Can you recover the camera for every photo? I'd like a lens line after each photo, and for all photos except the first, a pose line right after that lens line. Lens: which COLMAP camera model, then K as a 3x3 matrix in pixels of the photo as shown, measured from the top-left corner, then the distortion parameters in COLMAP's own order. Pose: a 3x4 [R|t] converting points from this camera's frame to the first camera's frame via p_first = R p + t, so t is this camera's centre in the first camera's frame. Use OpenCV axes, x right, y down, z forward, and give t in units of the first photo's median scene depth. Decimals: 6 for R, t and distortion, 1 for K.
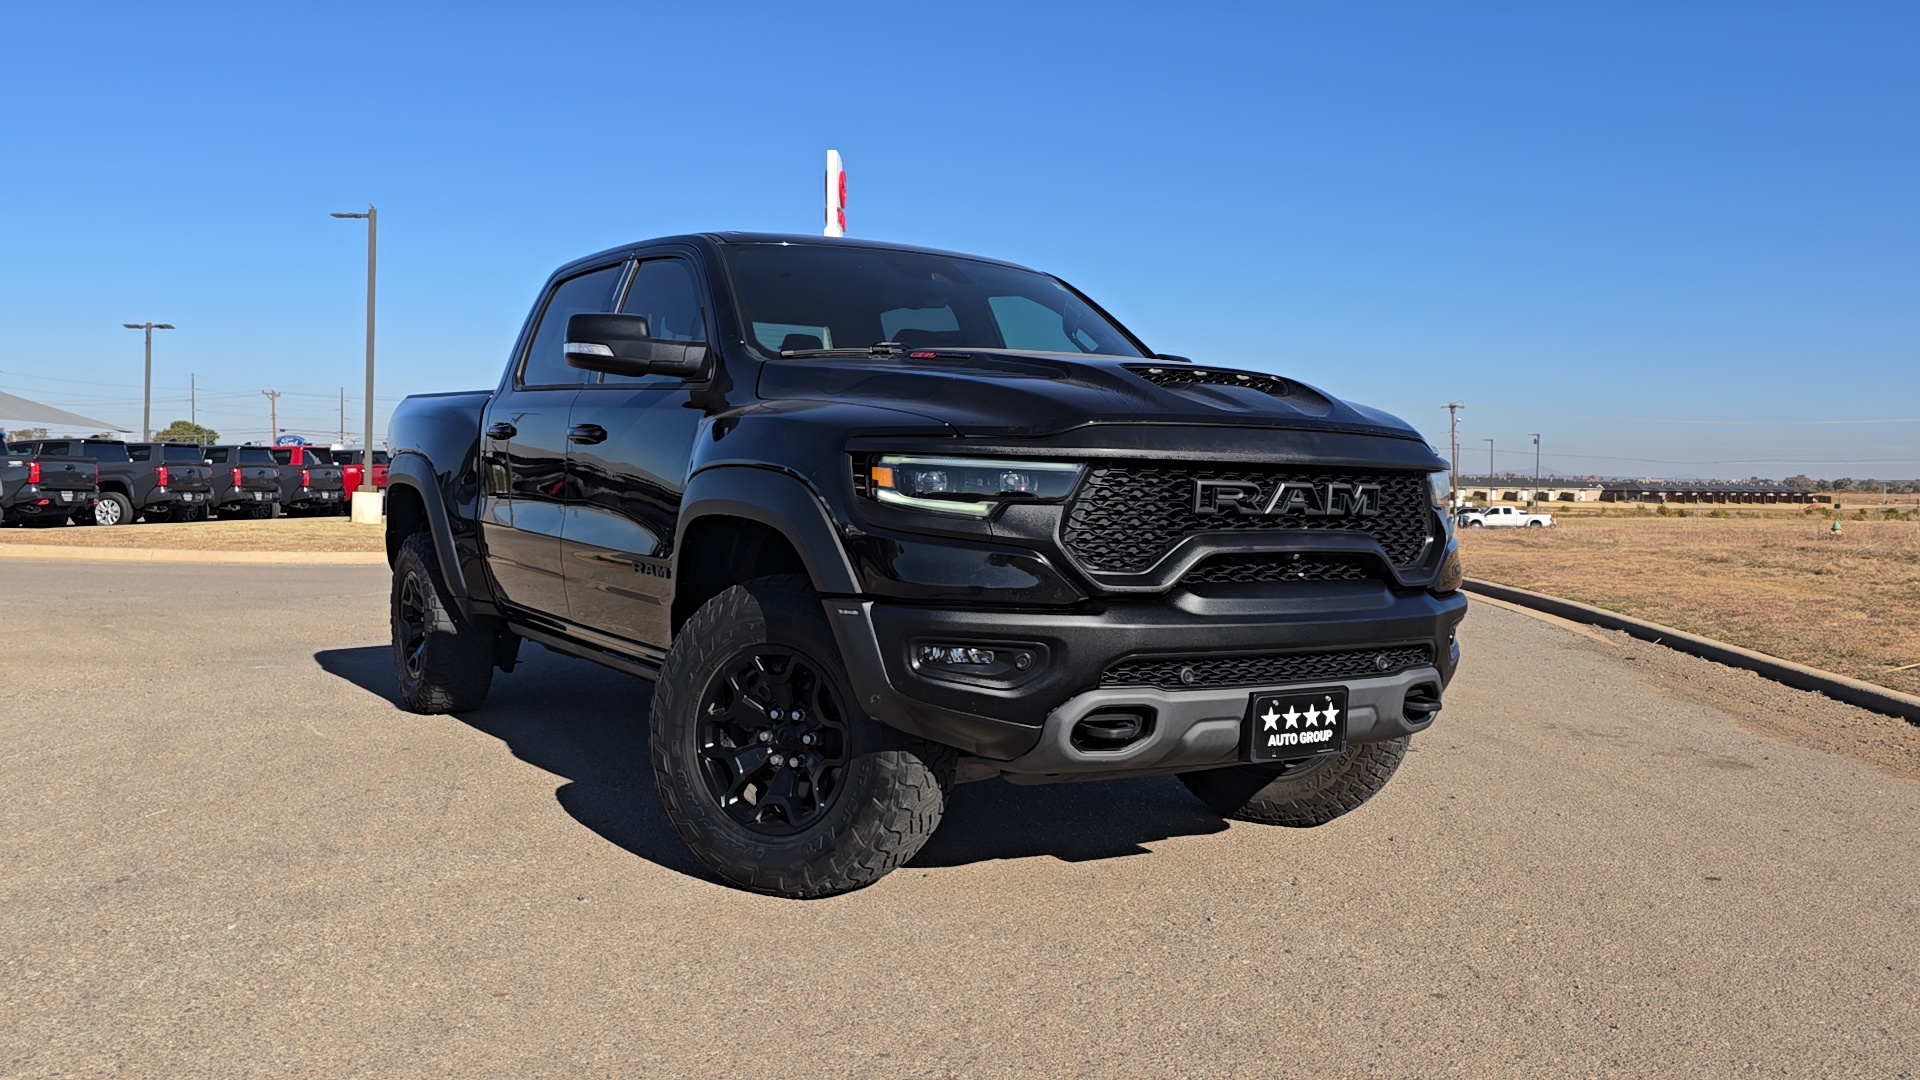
lens RADIAL K [[1633.9, 0, 944.3], [0, 1633.9, 569.4], [0, 0, 1]] dist [-0.016835, -0.006322]
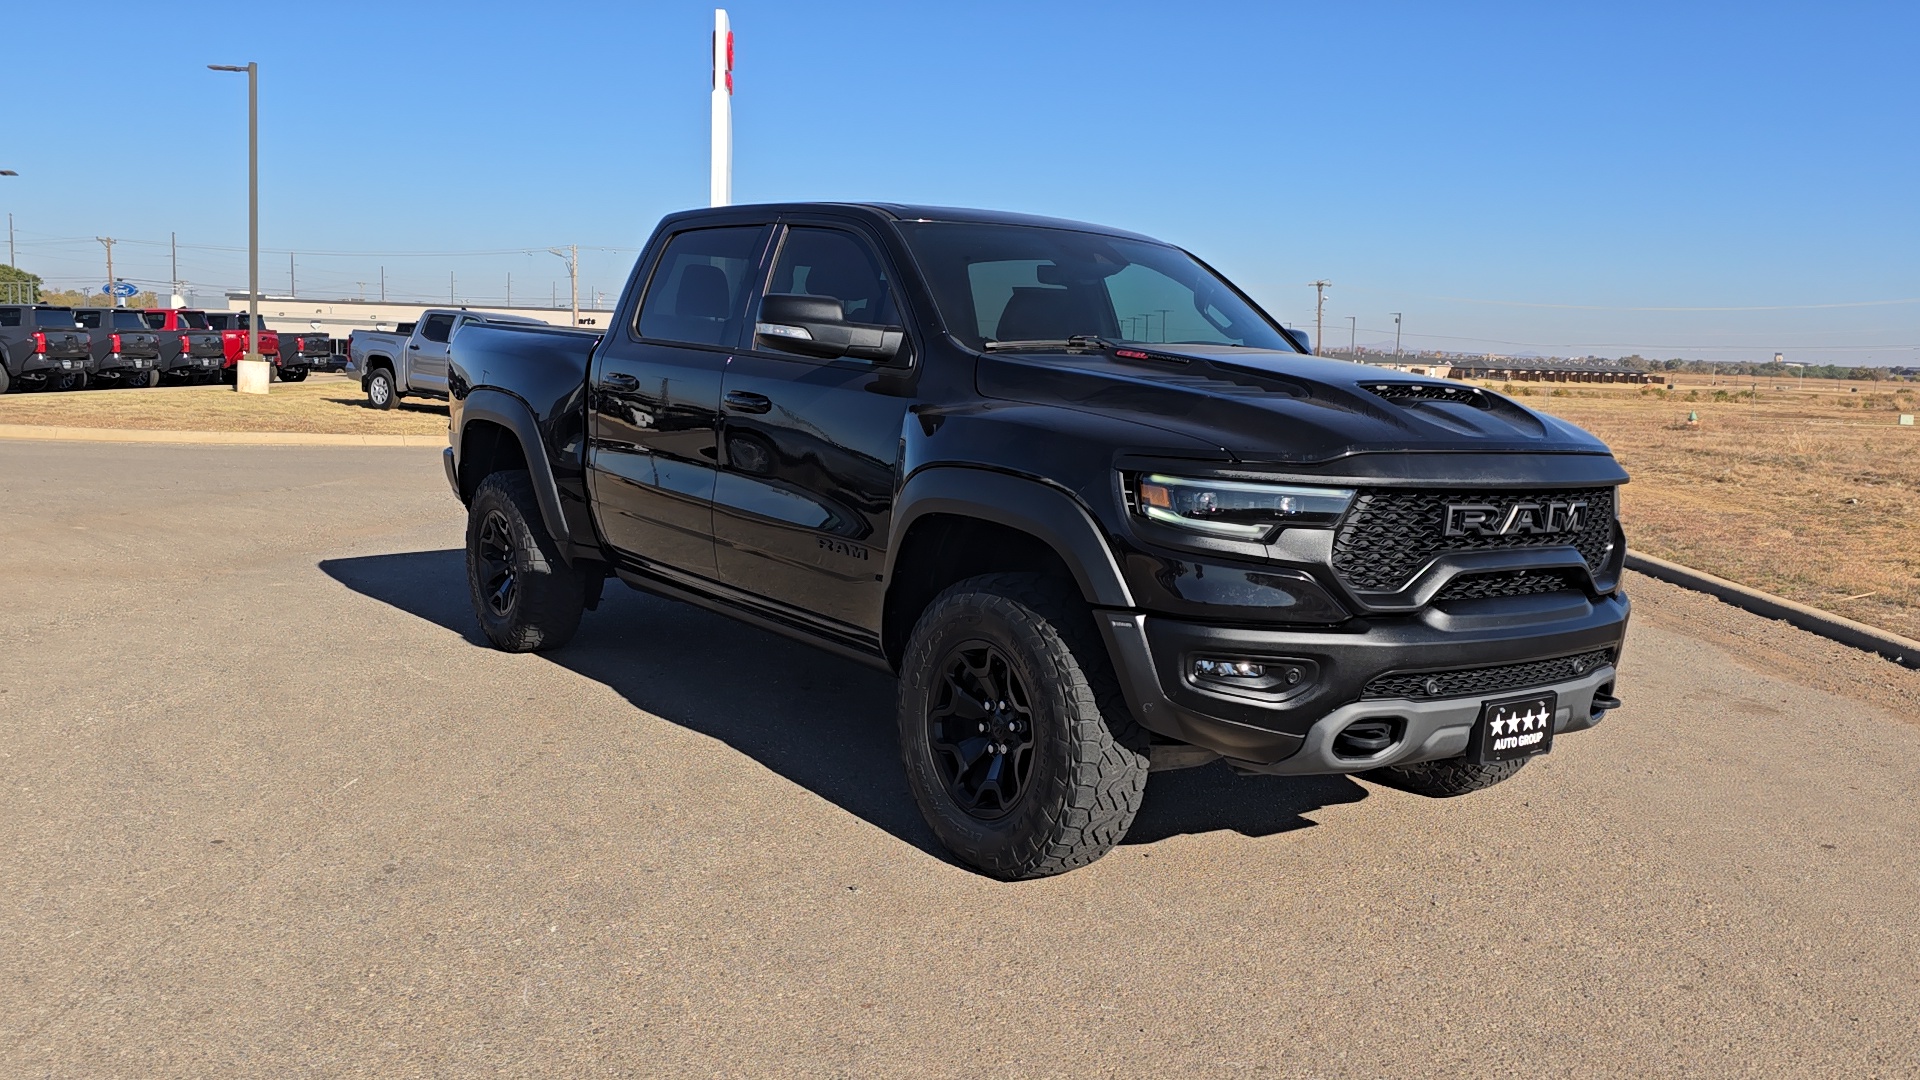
lens RADIAL K [[1633.9, 0, 938.6], [0, 1633.9, 563.2], [0, 0, 1]] dist [-0.016835, -0.006322]
pose [[0.996519, 0.010397, 0.082709, -0.255559], [-0.016848, 0.996835, 0.077689, -0.090278], [-0.081640, -0.078812, 0.993541, -0.036067]]
